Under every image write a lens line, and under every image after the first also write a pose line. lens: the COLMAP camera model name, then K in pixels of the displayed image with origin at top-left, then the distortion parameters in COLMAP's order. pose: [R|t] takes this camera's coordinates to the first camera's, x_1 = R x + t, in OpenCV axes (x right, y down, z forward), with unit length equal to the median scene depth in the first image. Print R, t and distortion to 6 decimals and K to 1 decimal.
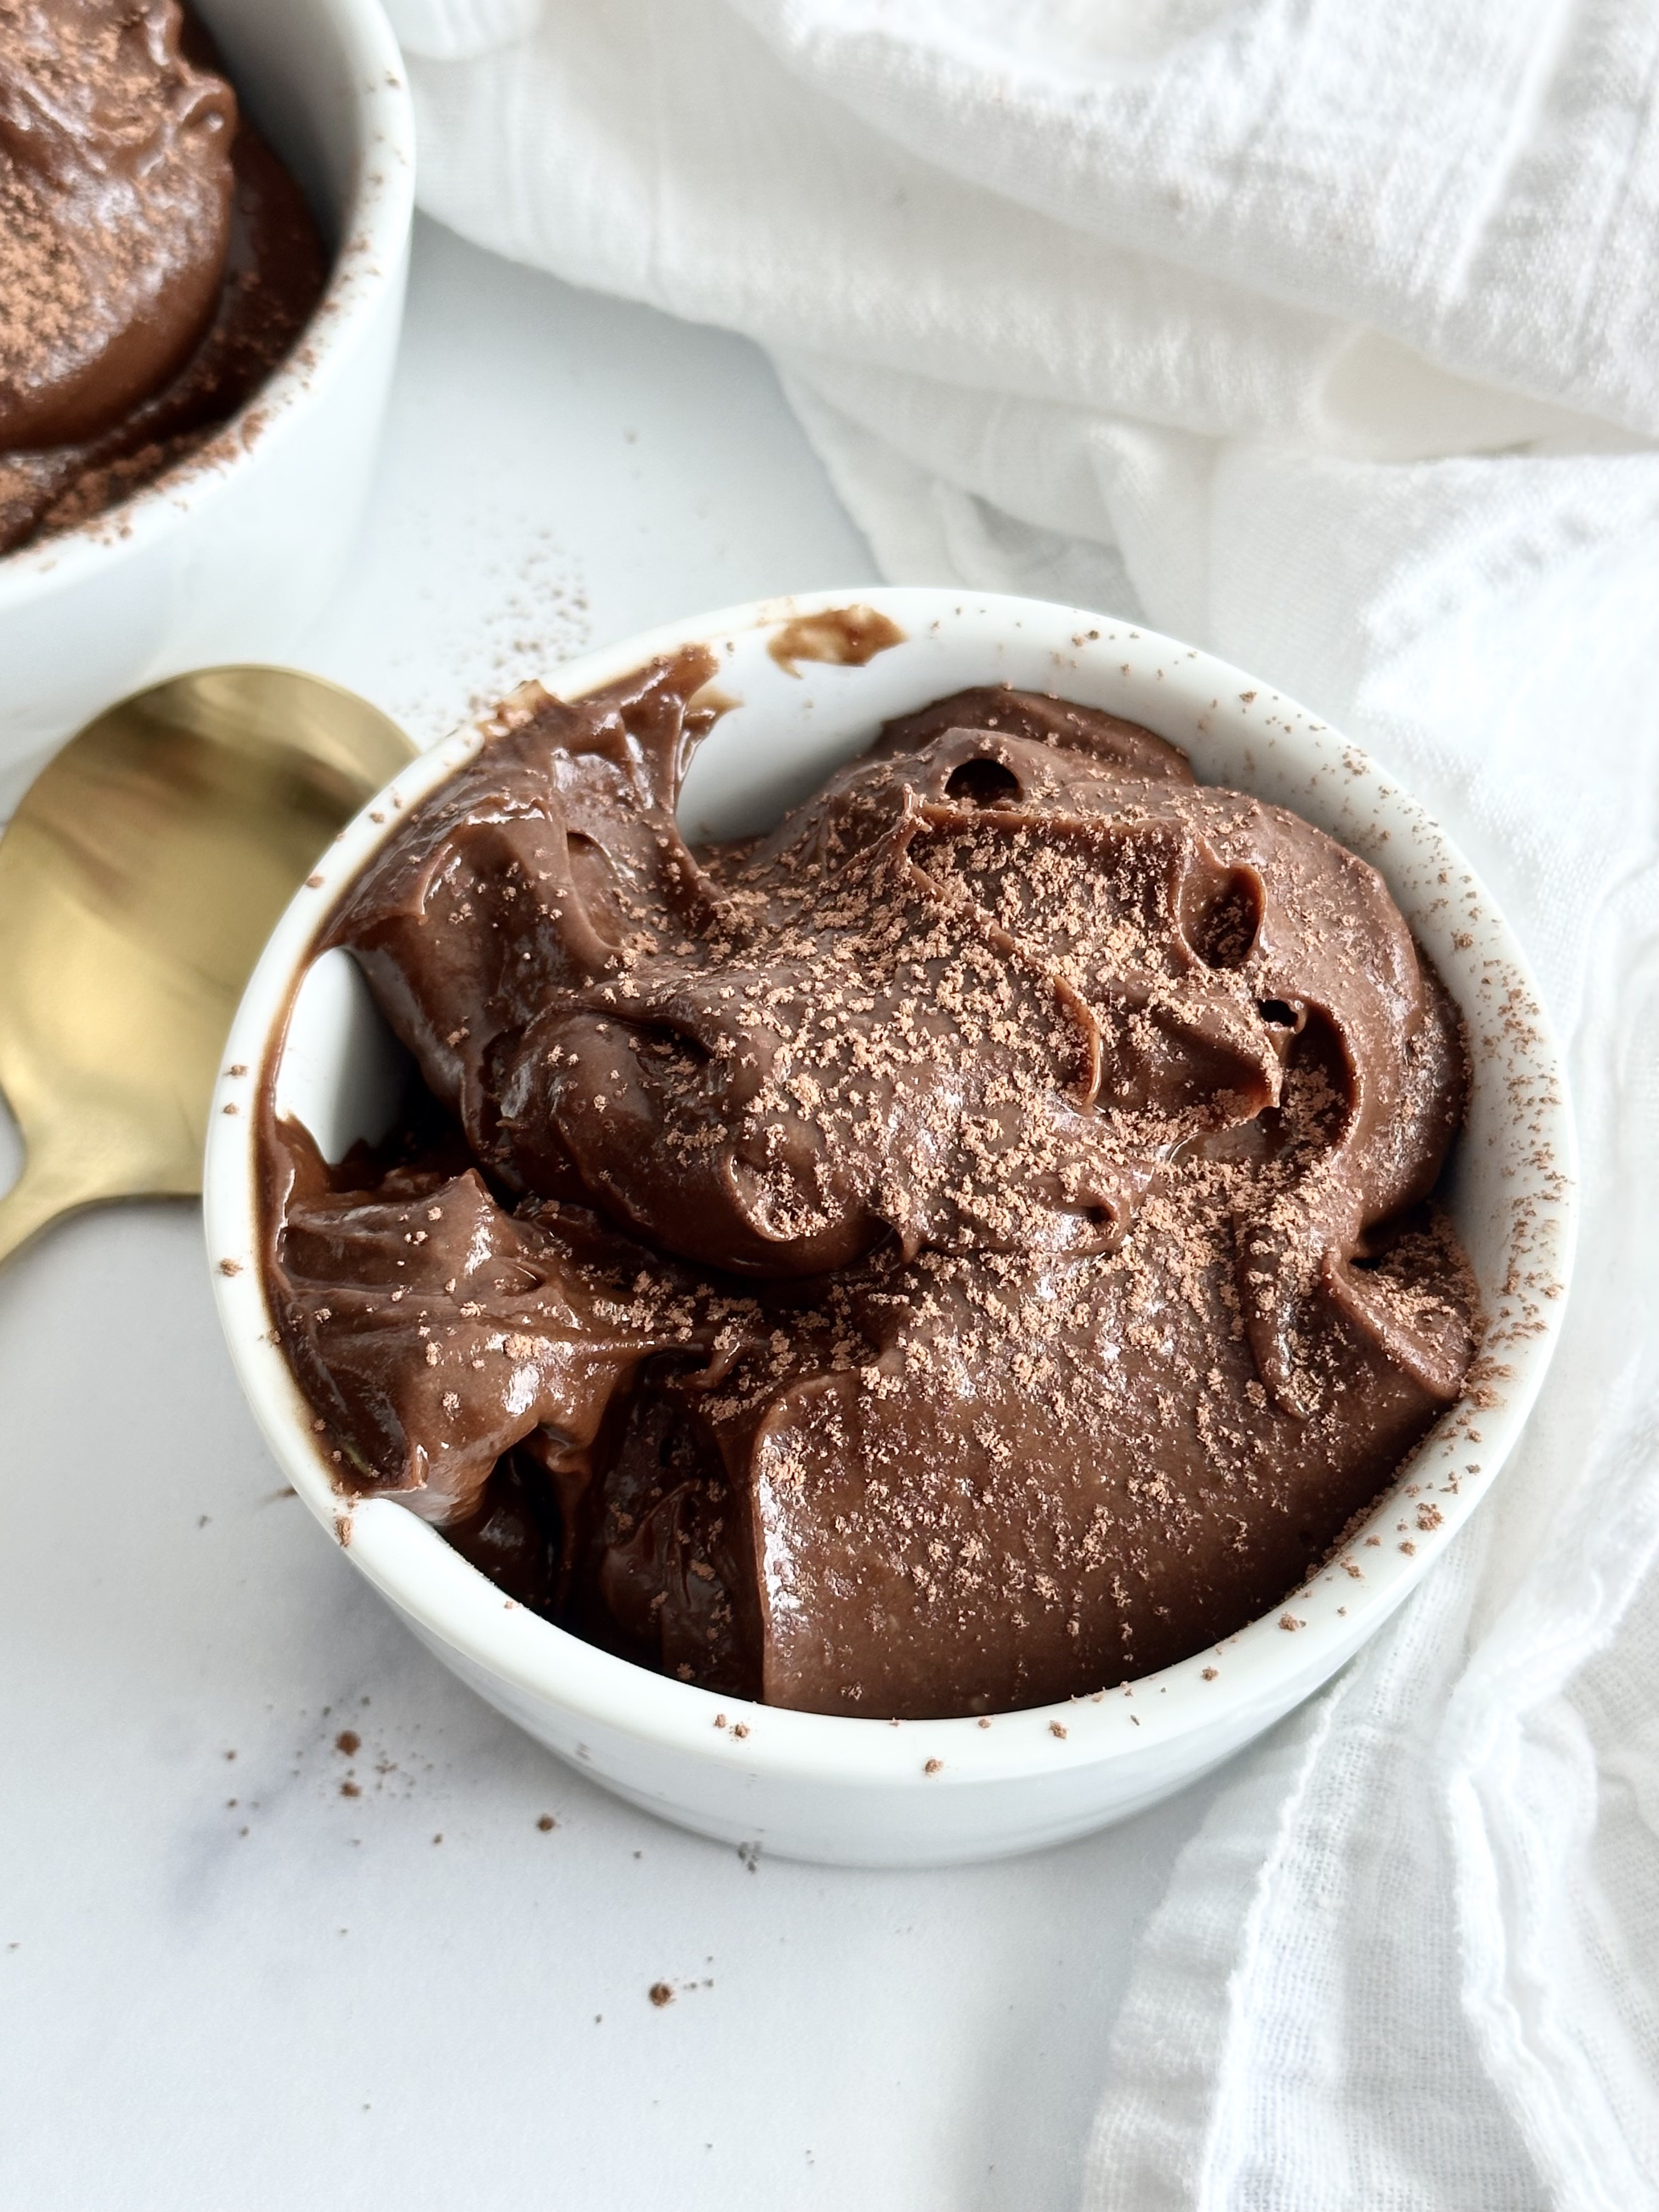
lens RADIAL K [[3751.3, 0, 829.5], [0, 3751.3, 1106.0], [0, 0, 1]] dist [0.155219, -0.363852]
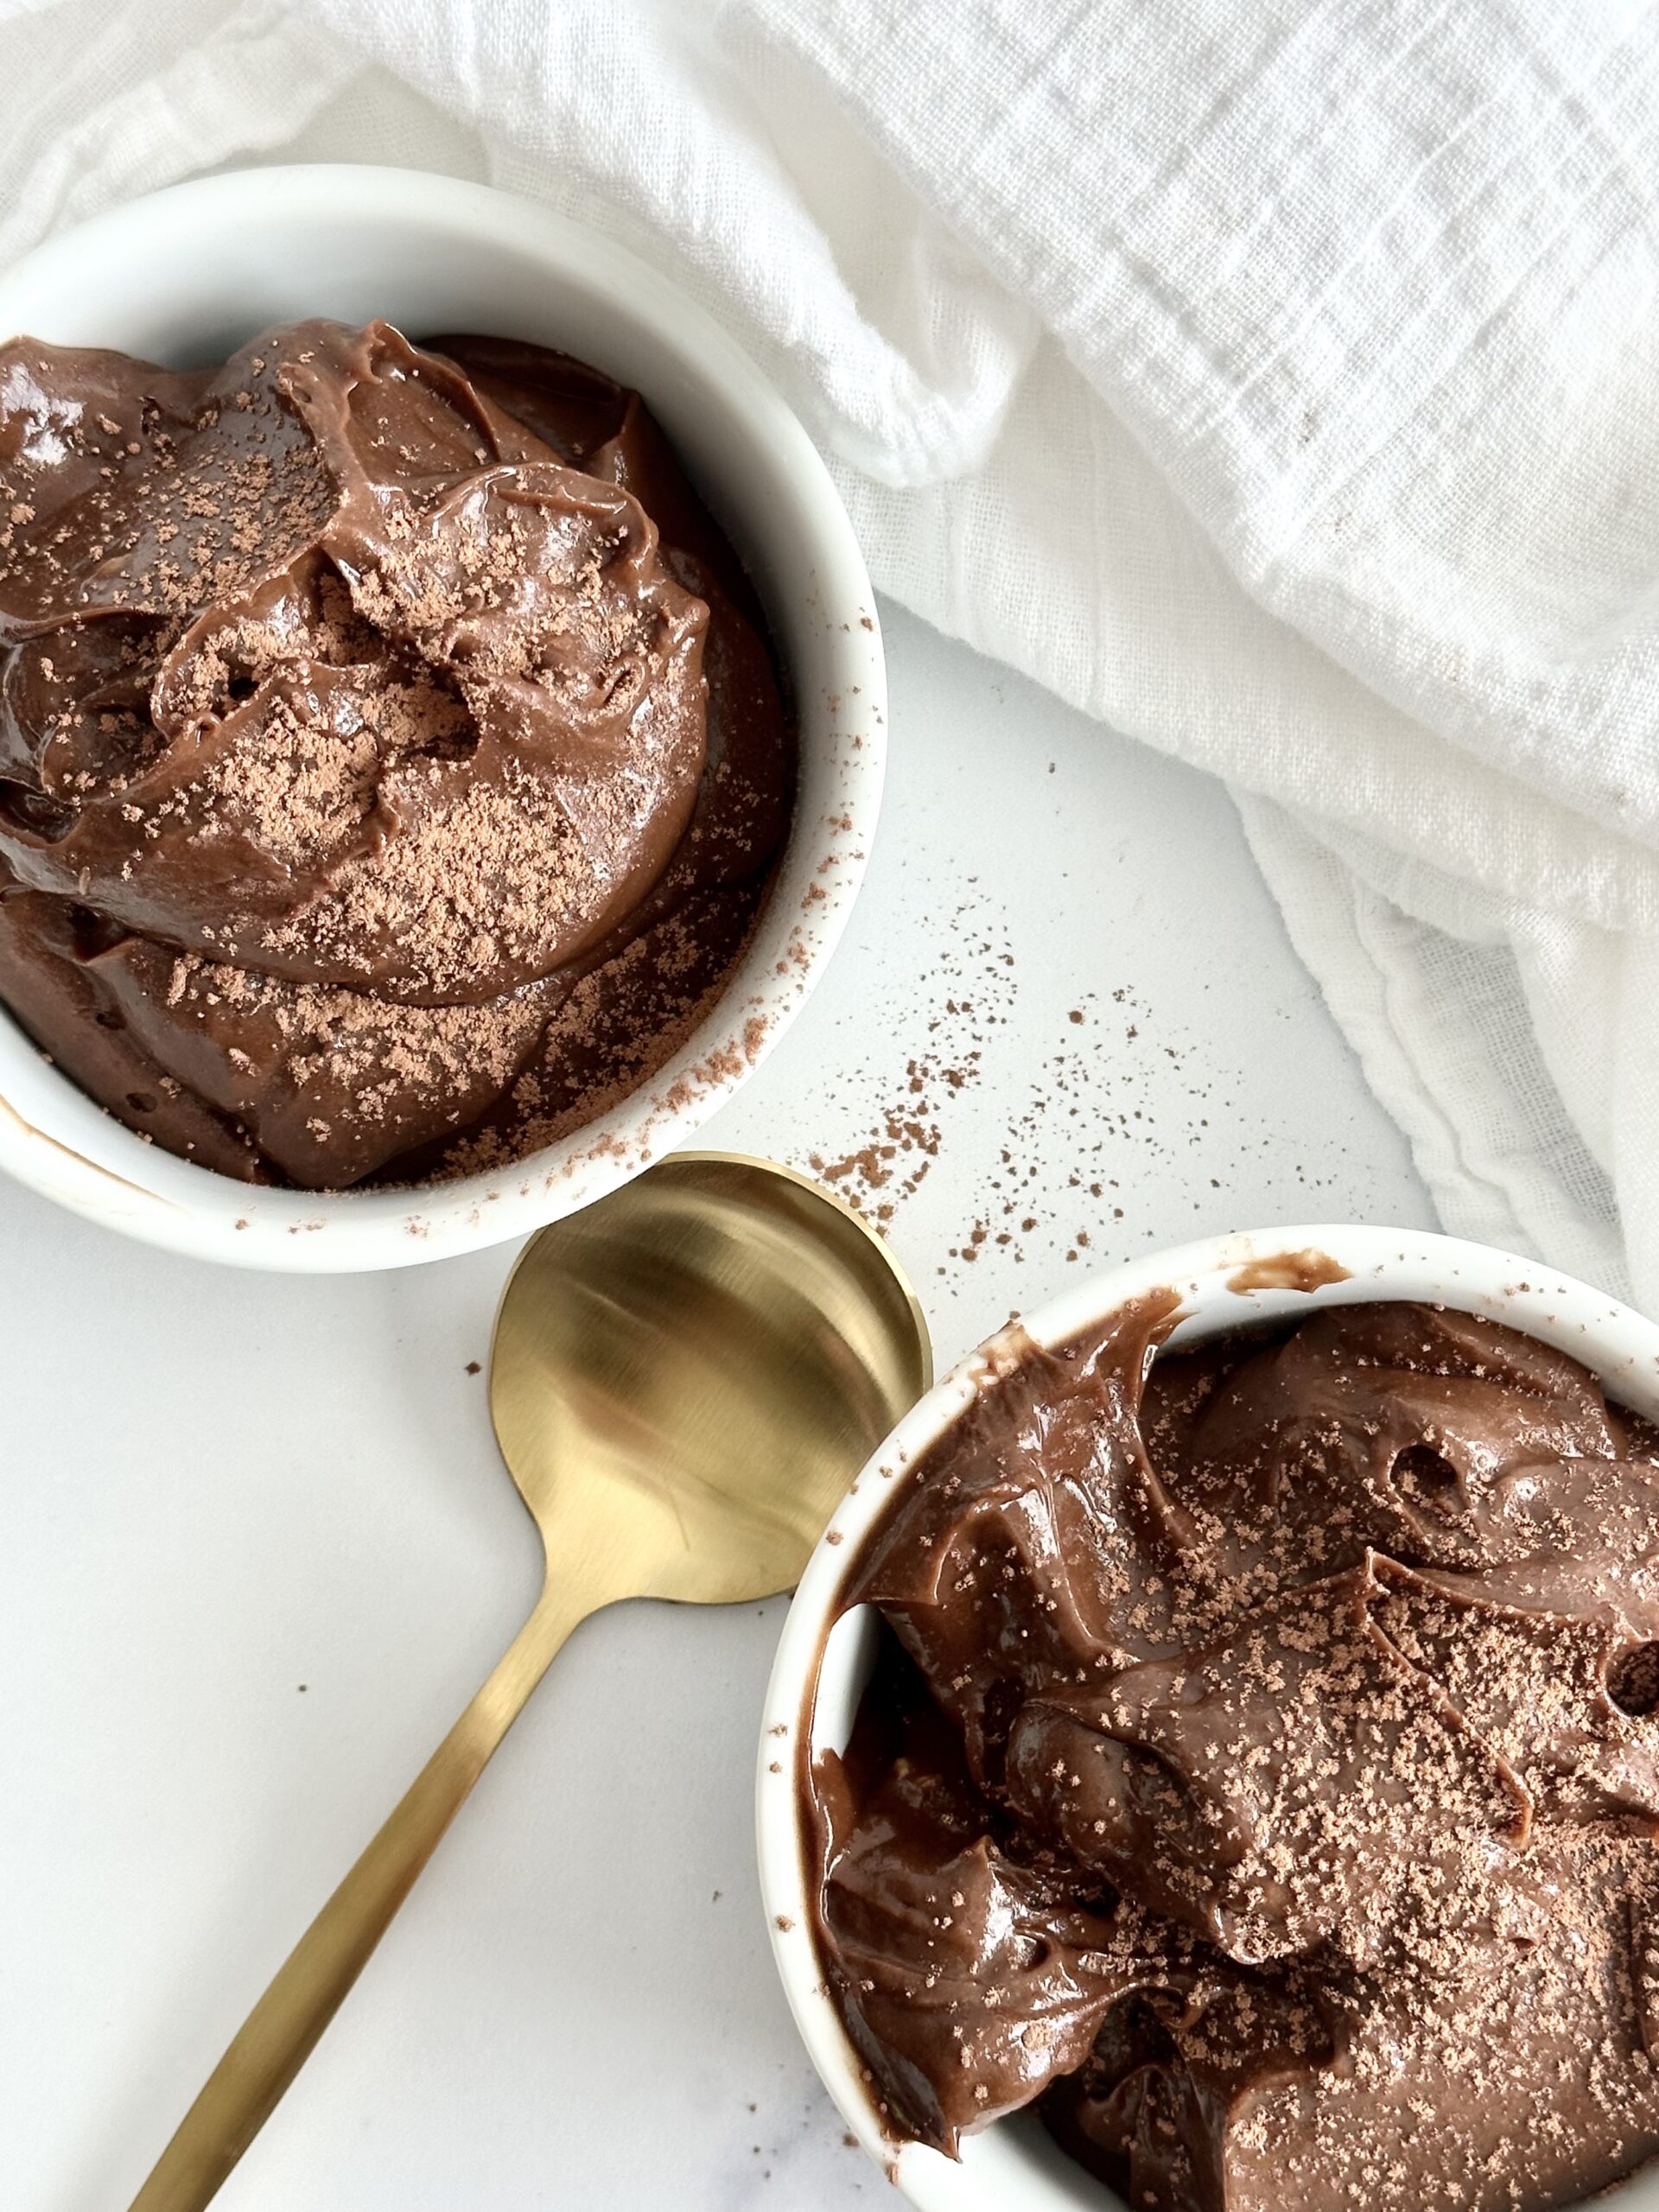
lens RADIAL K [[3751.3, 0, 829.5], [0, 3751.3, 1106.0], [0, 0, 1]] dist [0.155219, -0.363852]
pose [[0.999816, 0.013689, -0.013450, -0.133704], [-0.007183, 0.916847, 0.399174, -0.684688], [0.017796, -0.399004, 0.916777, -0.000770]]
